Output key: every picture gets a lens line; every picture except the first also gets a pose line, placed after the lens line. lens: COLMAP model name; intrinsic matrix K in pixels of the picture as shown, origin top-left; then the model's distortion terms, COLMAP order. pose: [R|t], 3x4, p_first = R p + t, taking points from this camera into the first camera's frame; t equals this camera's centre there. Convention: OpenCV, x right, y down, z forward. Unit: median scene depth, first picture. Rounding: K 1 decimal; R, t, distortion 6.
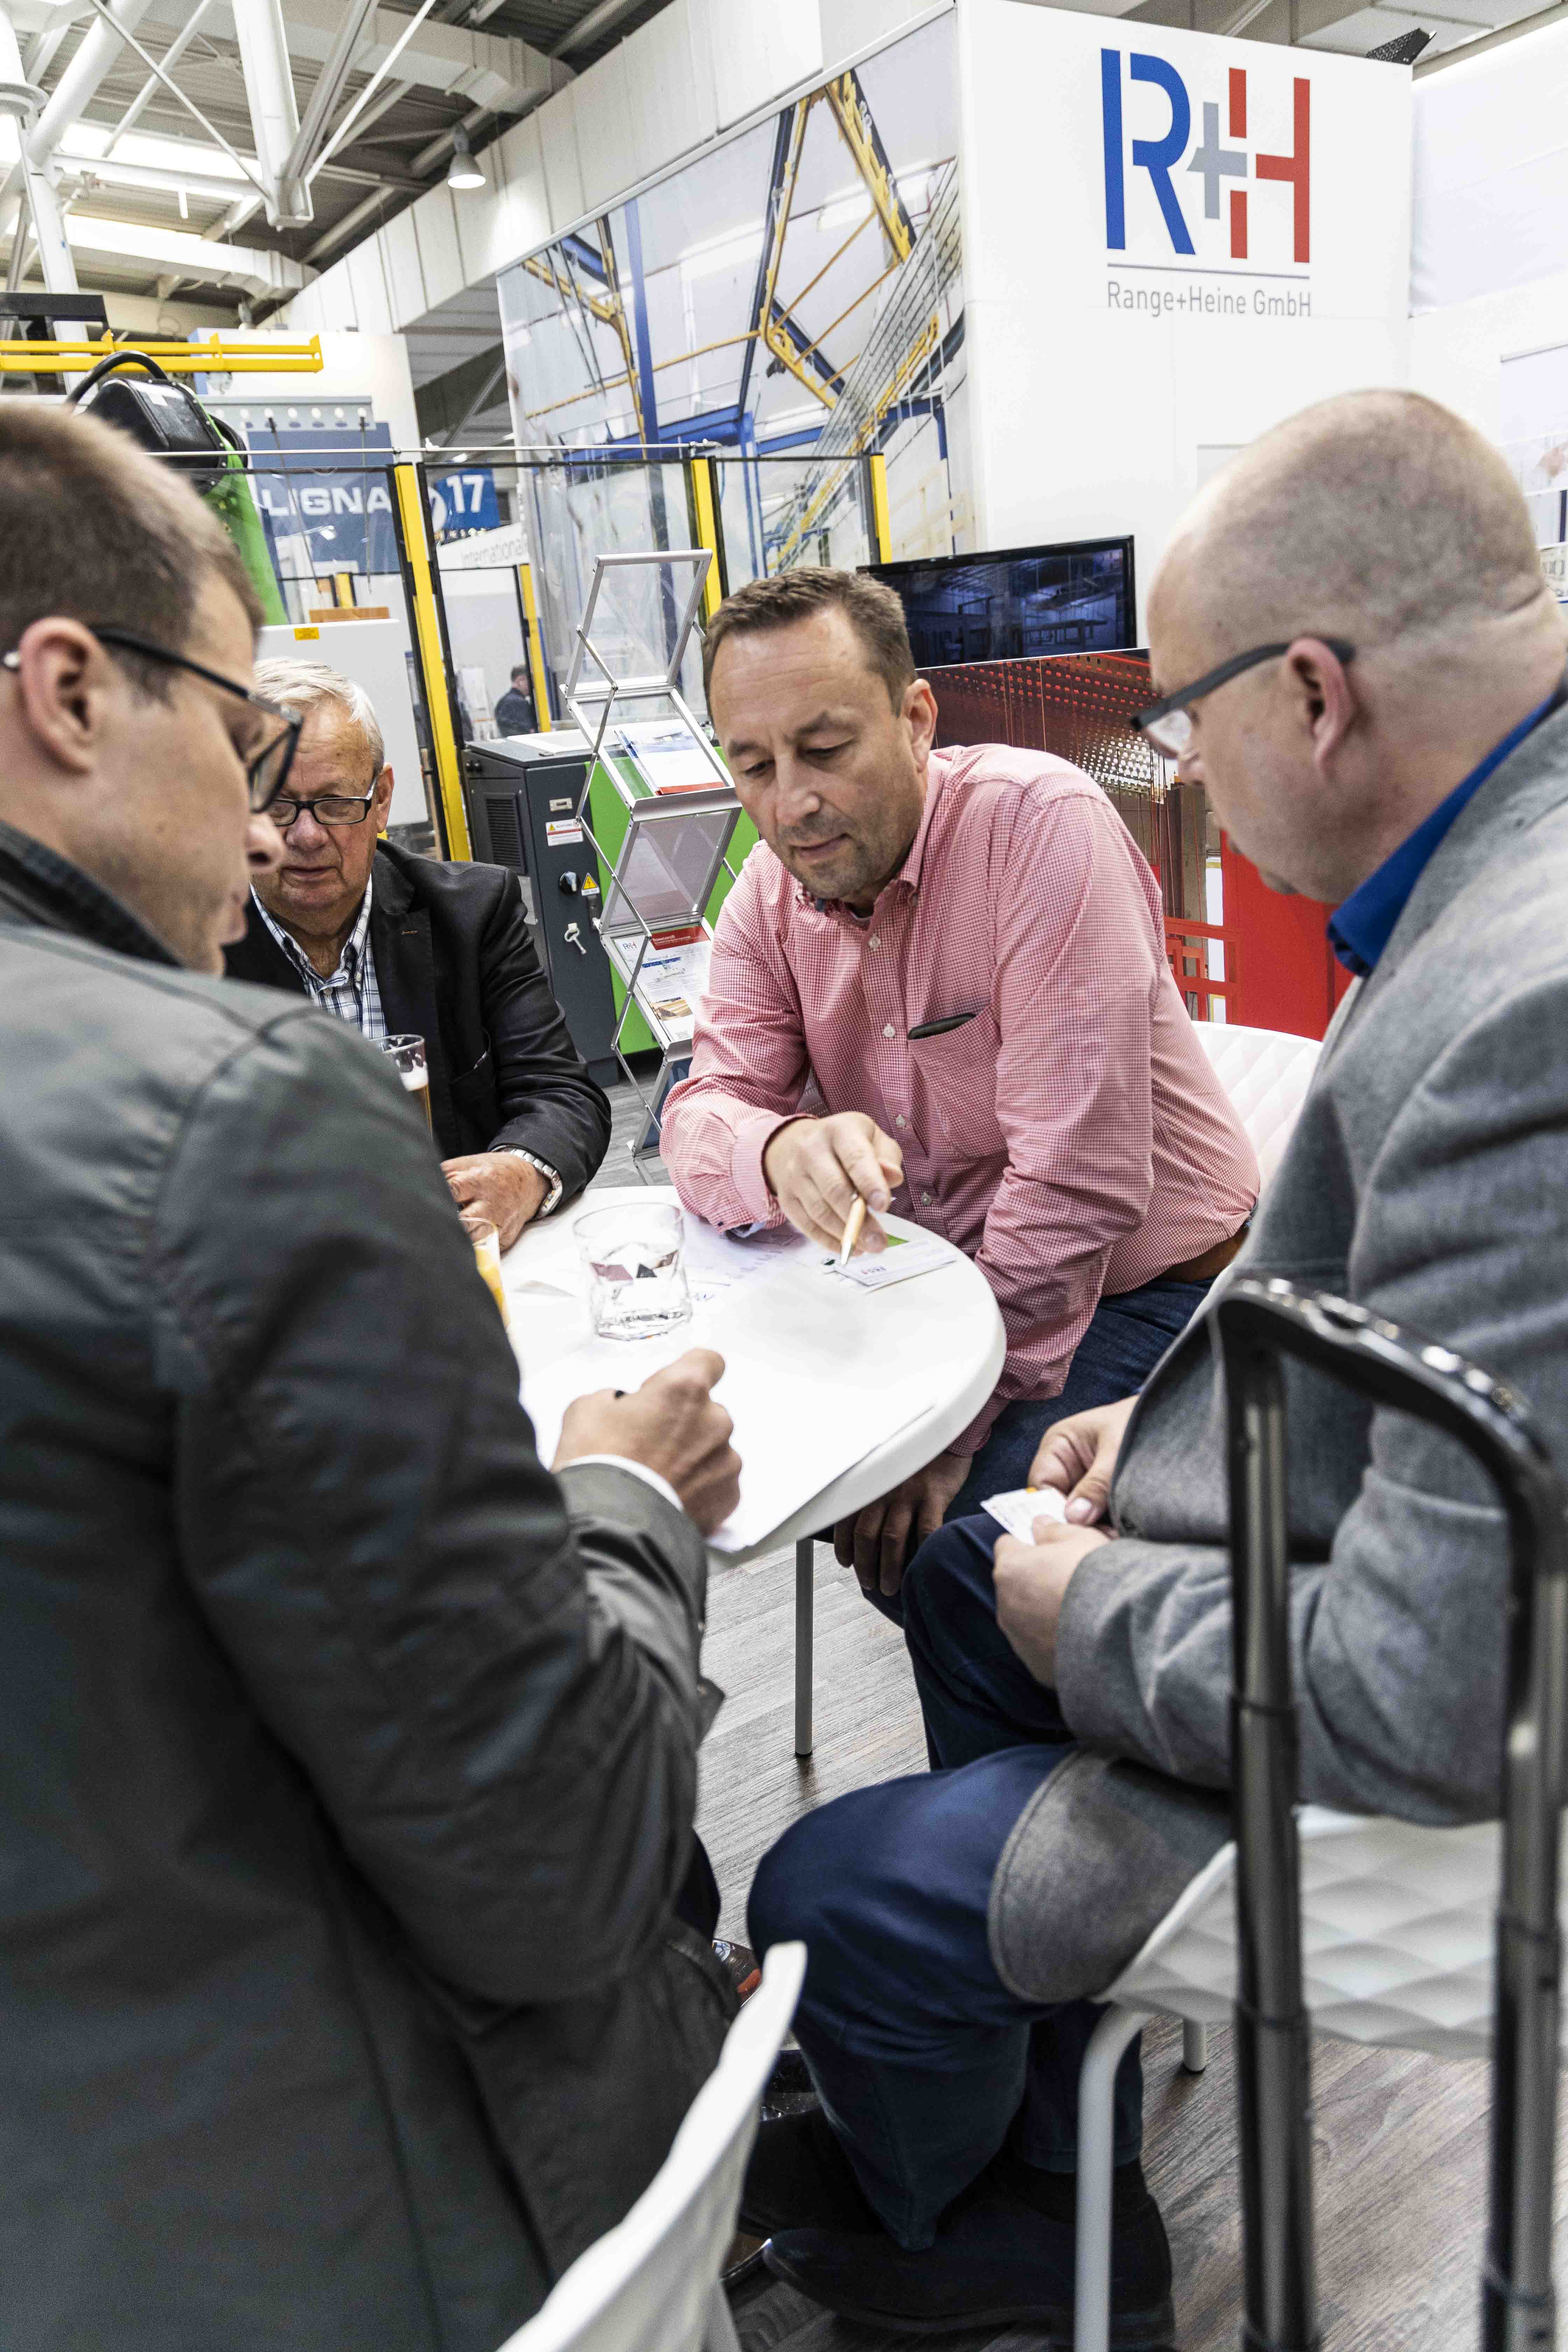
lens RADIAL K [[1710.9, 0, 777.5], [0, 1710.9, 1181.2], [0, 0, 1]] dist [0.014977, -0.003208]
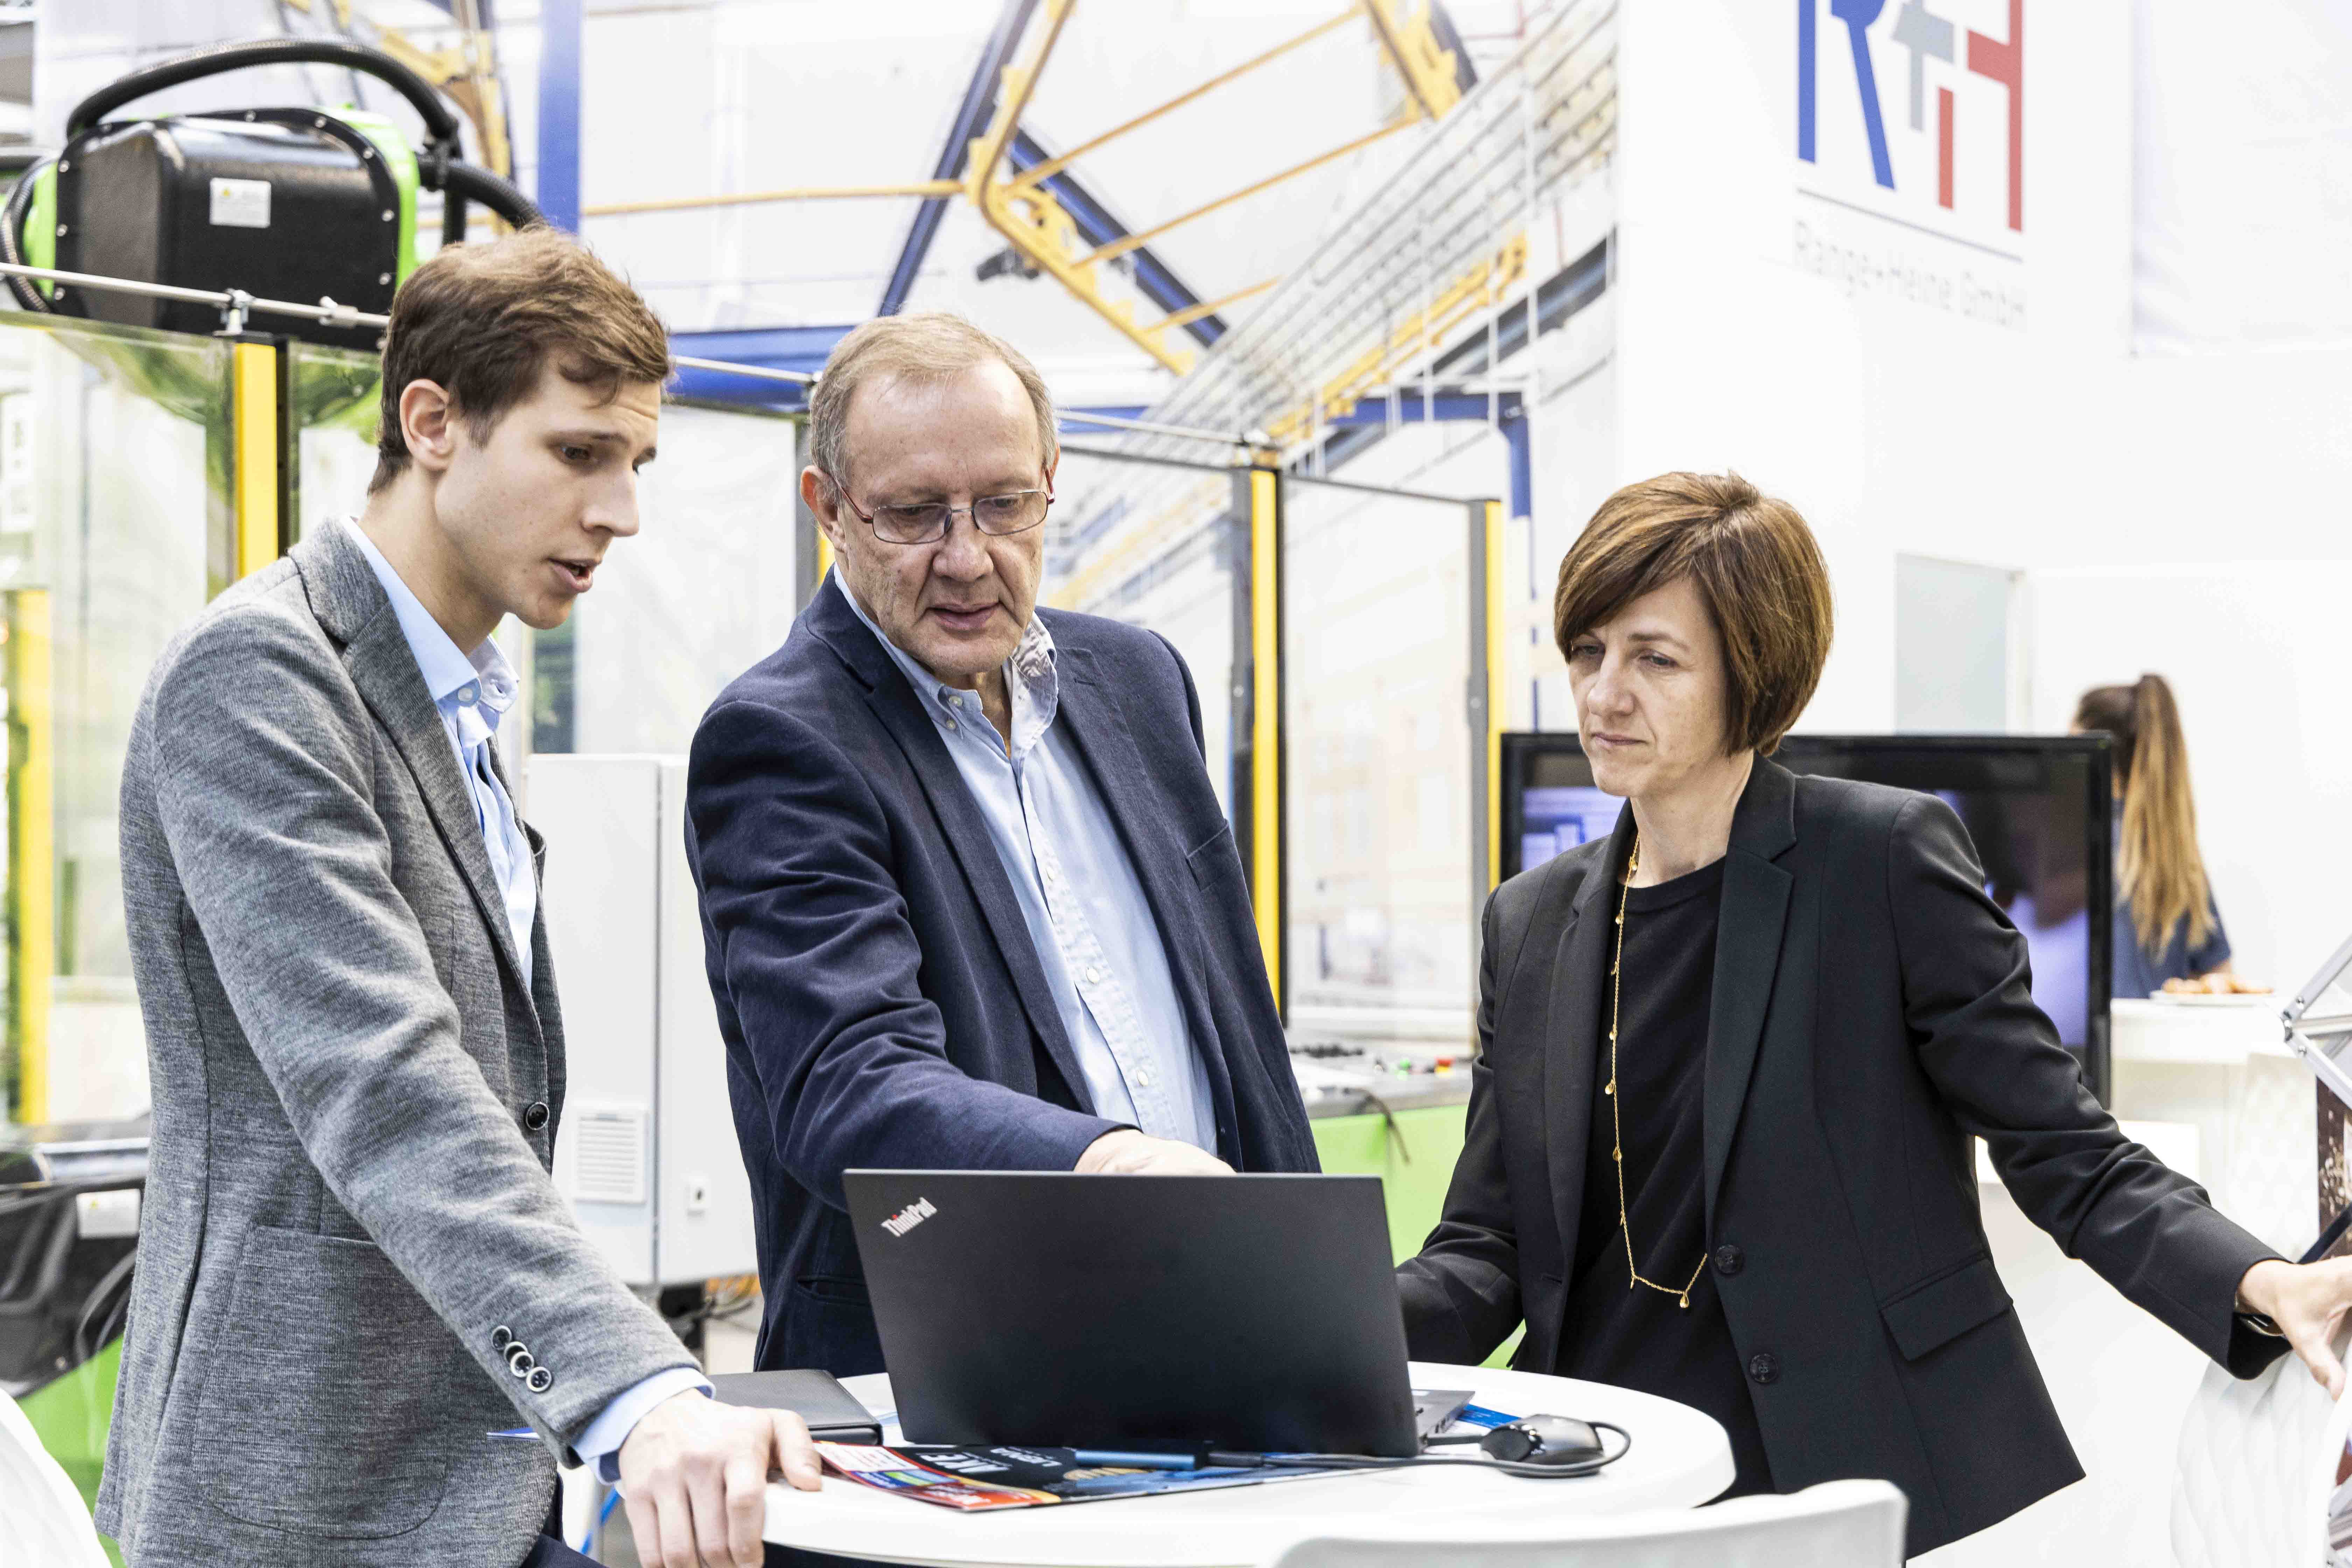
lens RADIAL K [[4469.3, 0, 1173.2], [0, 4469.3, 785.9], [0, 0, 1]] dist [0.090805, 0.000000]
pose [[0.906456, 0.097796, 0.410821, -0.453311], [0.036498, 0.951034, -0.306923, 0.009543], [-0.420720, 0.293206, 0.858501, 0.033791]]
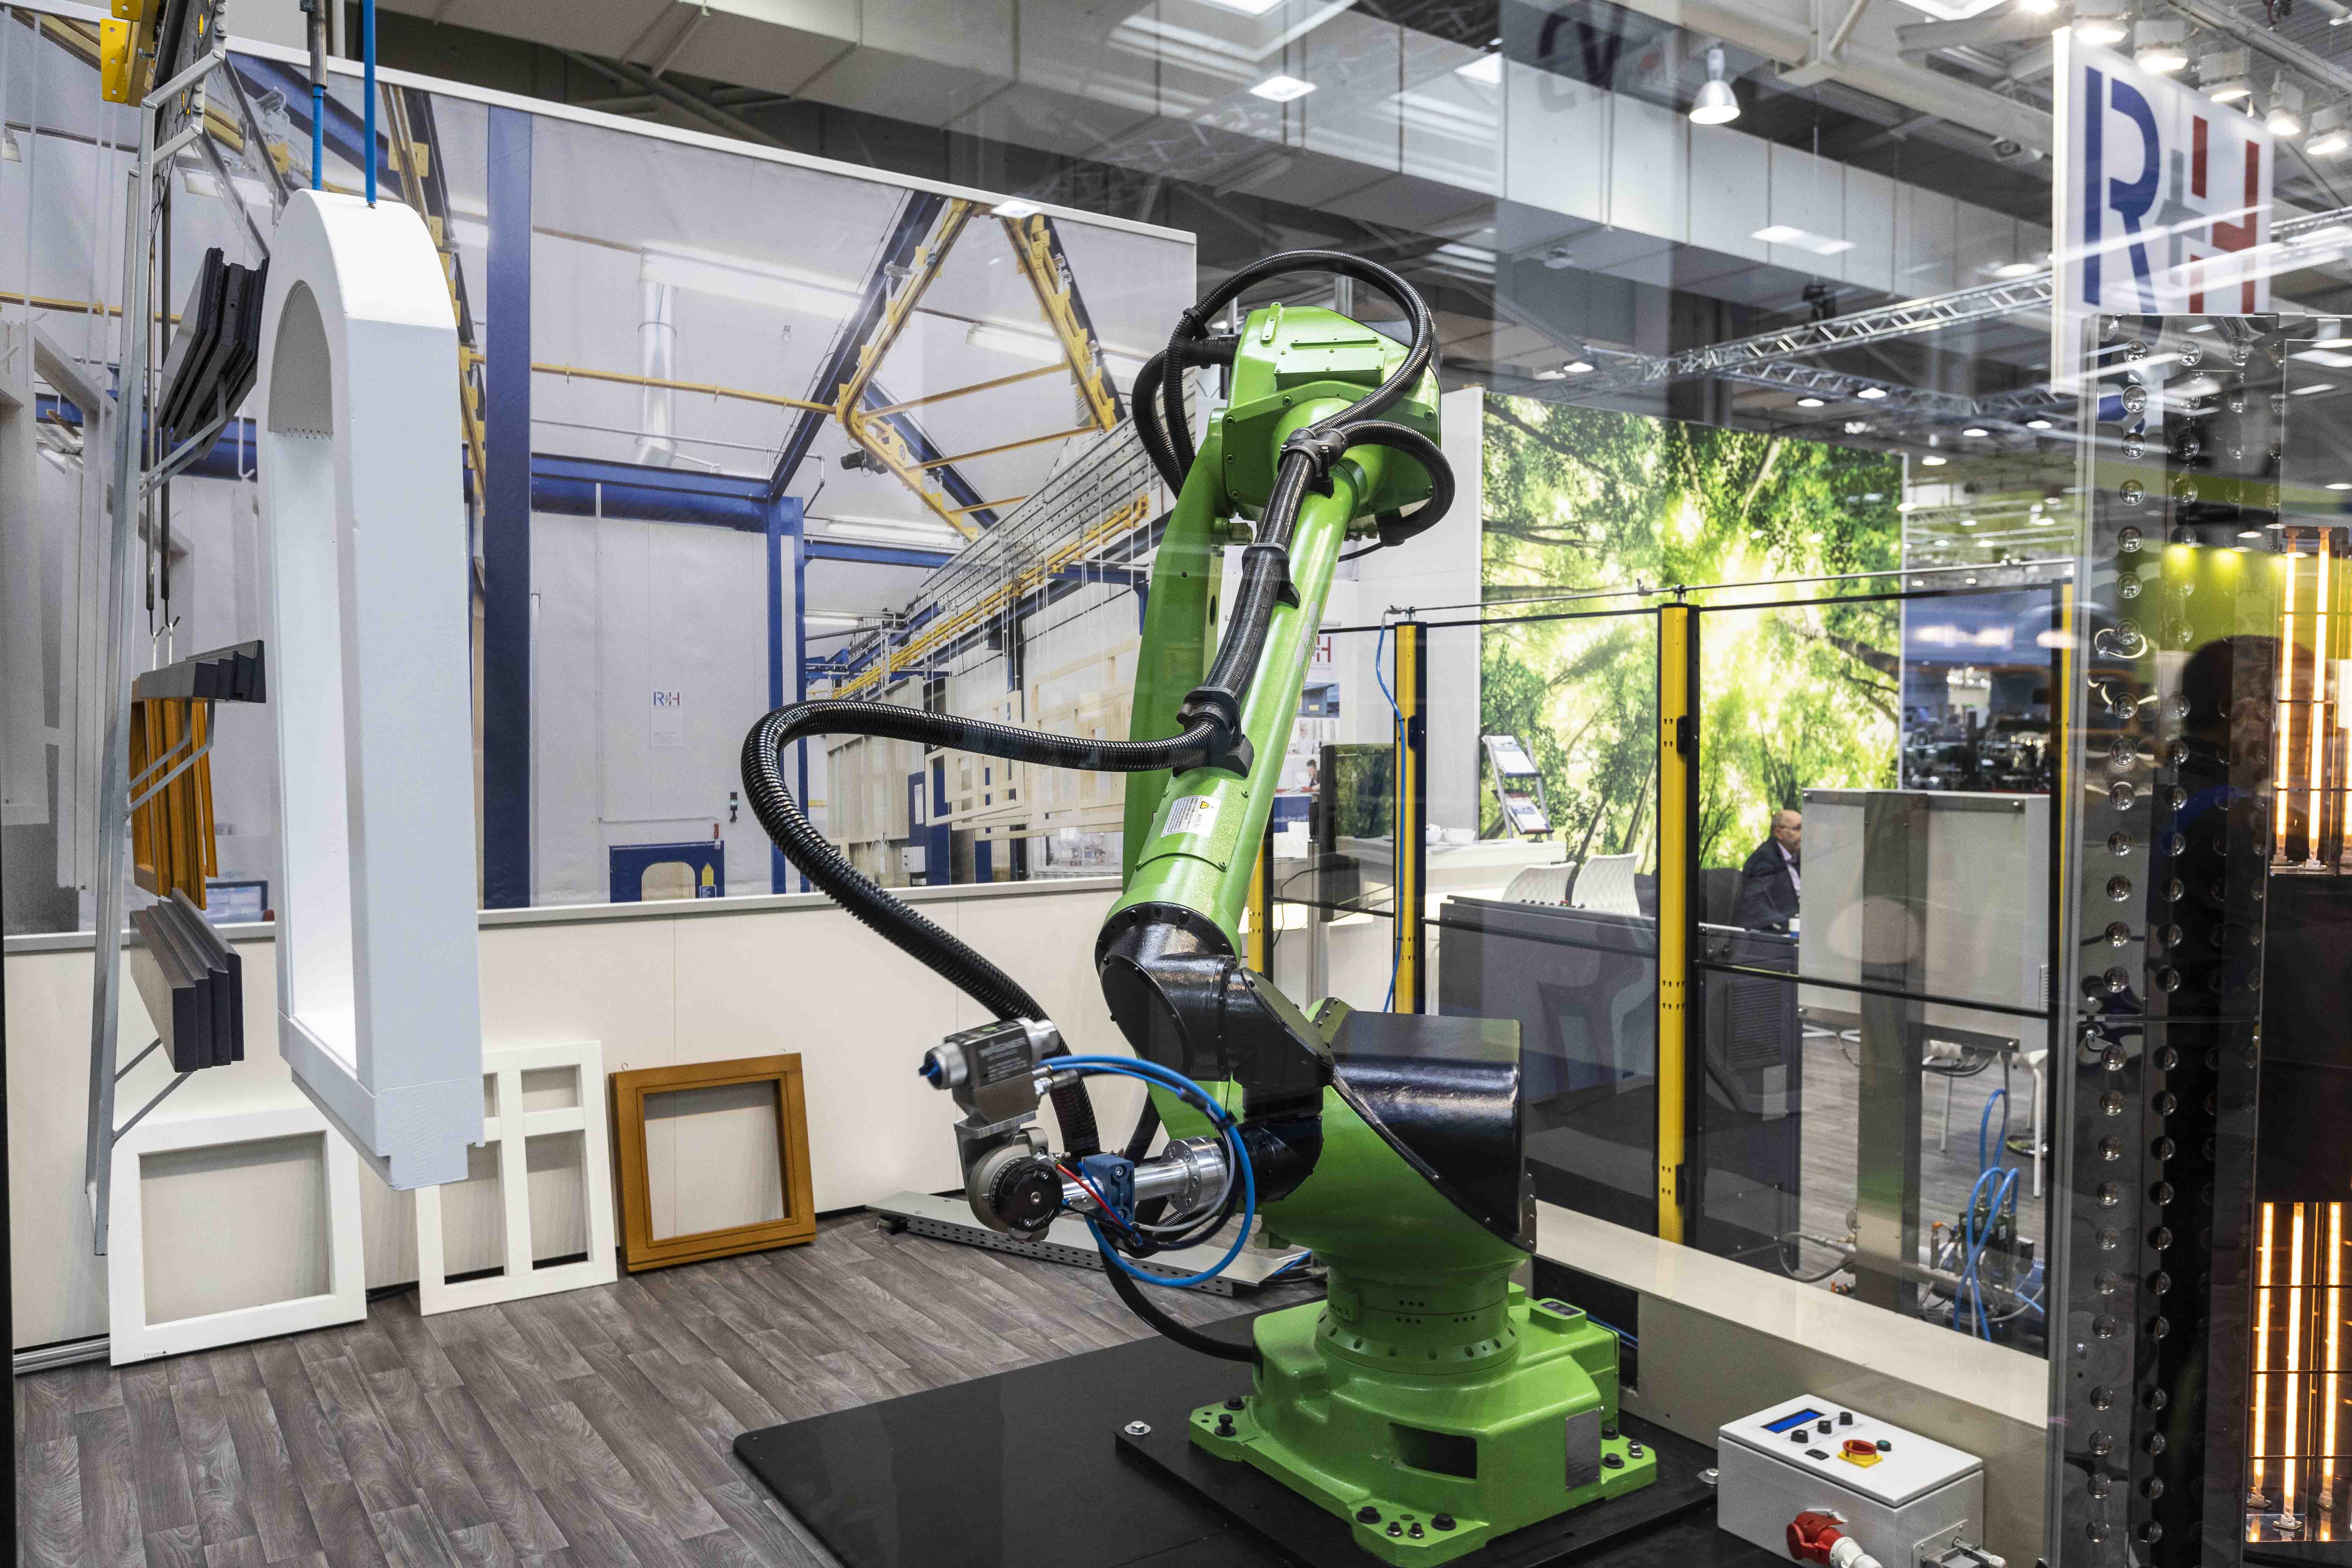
lens RADIAL K [[1695.4, 0, 1175.1], [0, 1695.4, 784.2], [0, 0, 1]] dist [0.001064, 0.002217]
pose [[-0.015311, 0.065471, 0.997737, -0.795363], [0.283309, 0.957245, -0.058466, -0.272807], [-0.958906, 0.281773, -0.033205, 1.000074]]
